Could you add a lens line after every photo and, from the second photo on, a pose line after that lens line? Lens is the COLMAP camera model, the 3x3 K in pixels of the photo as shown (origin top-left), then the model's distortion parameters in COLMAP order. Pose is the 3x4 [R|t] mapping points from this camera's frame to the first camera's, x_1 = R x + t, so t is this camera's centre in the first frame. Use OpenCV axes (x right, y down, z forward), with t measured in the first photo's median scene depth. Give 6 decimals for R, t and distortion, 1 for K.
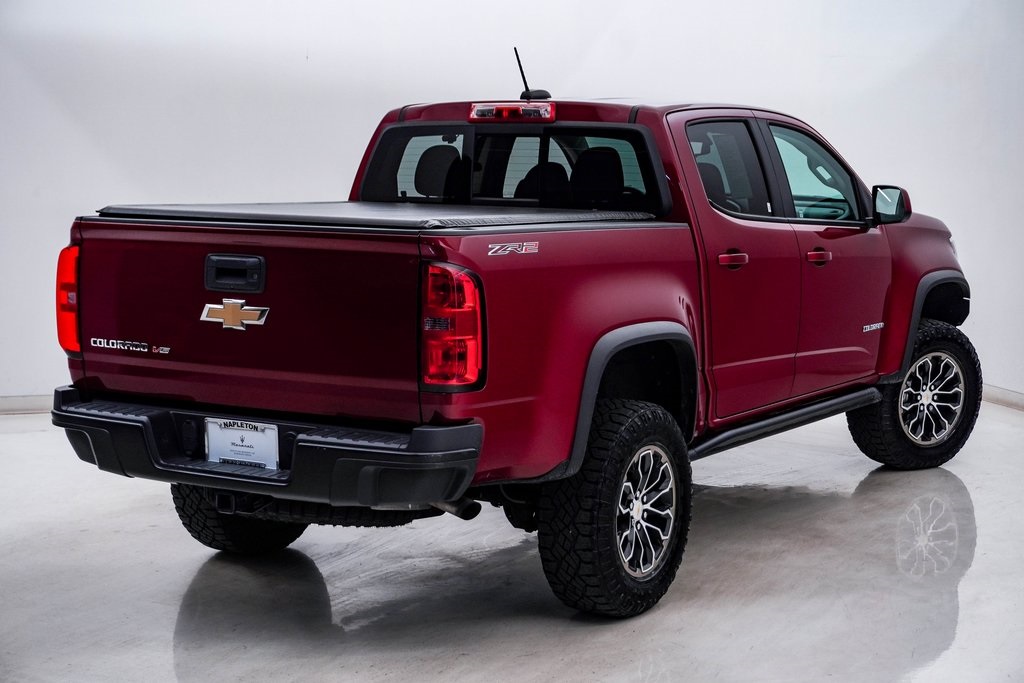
lens RADIAL K [[1860.5, 0, 512.0], [0, 1860.5, 341.5], [0, 0, 1]] dist [0.019033, 0.074192]
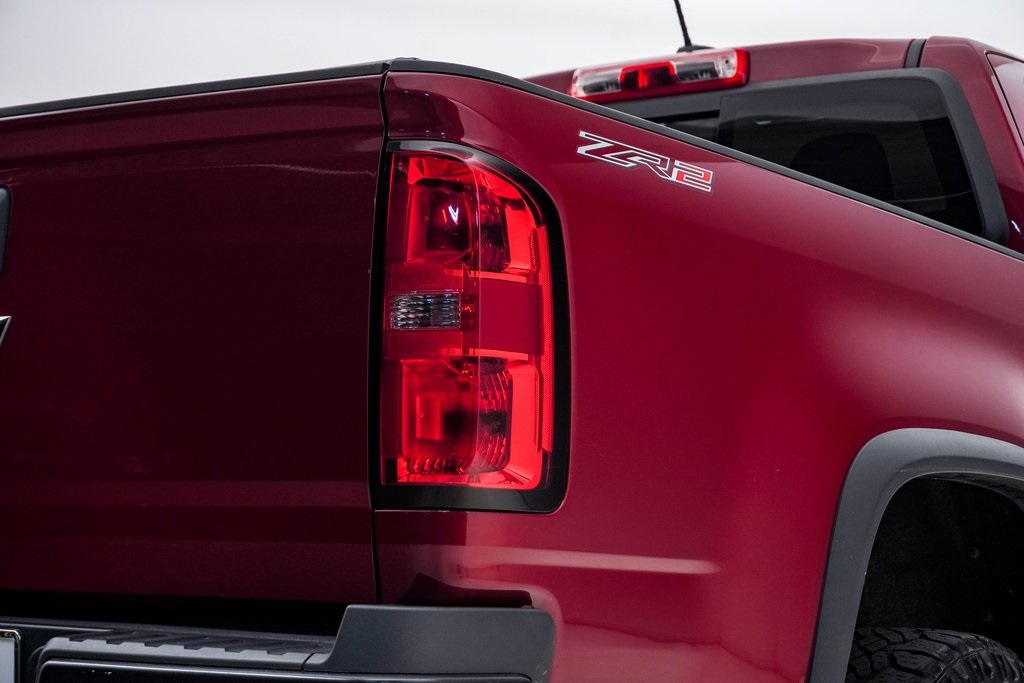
lens RADIAL K [[2163.4, 0, 512.0], [0, 2163.4, 341.5], [0, 0, 1]] dist [0.022596, -0.010235]
pose [[0.997180, 0.008195, -0.074597, 0.006092], [-0.023237, 0.978886, -0.203081, 0.071417], [0.071358, 0.204242, 0.976316, 0.538926]]
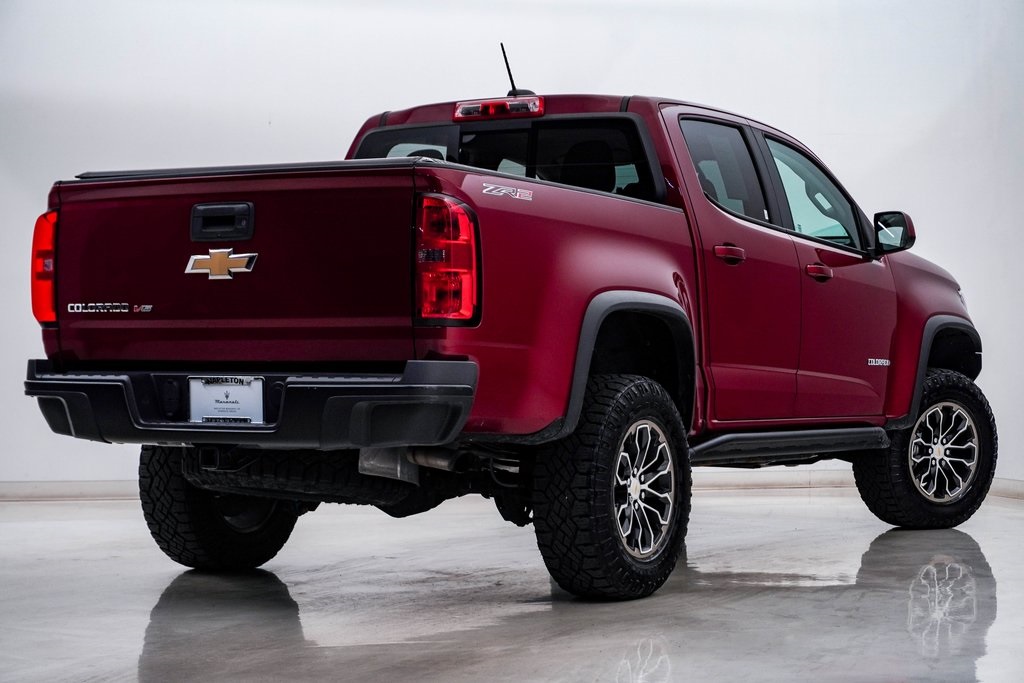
lens RADIAL K [[2163.4, 0, 512.0], [0, 2163.4, 341.5], [0, 0, 1]] dist [0.022596, -0.010235]
pose [[0.999798, -0.002555, 0.019956, -0.018632], [0.004991, 0.992395, -0.122993, 0.158725], [-0.019490, 0.123068, 0.992207, -0.117490]]
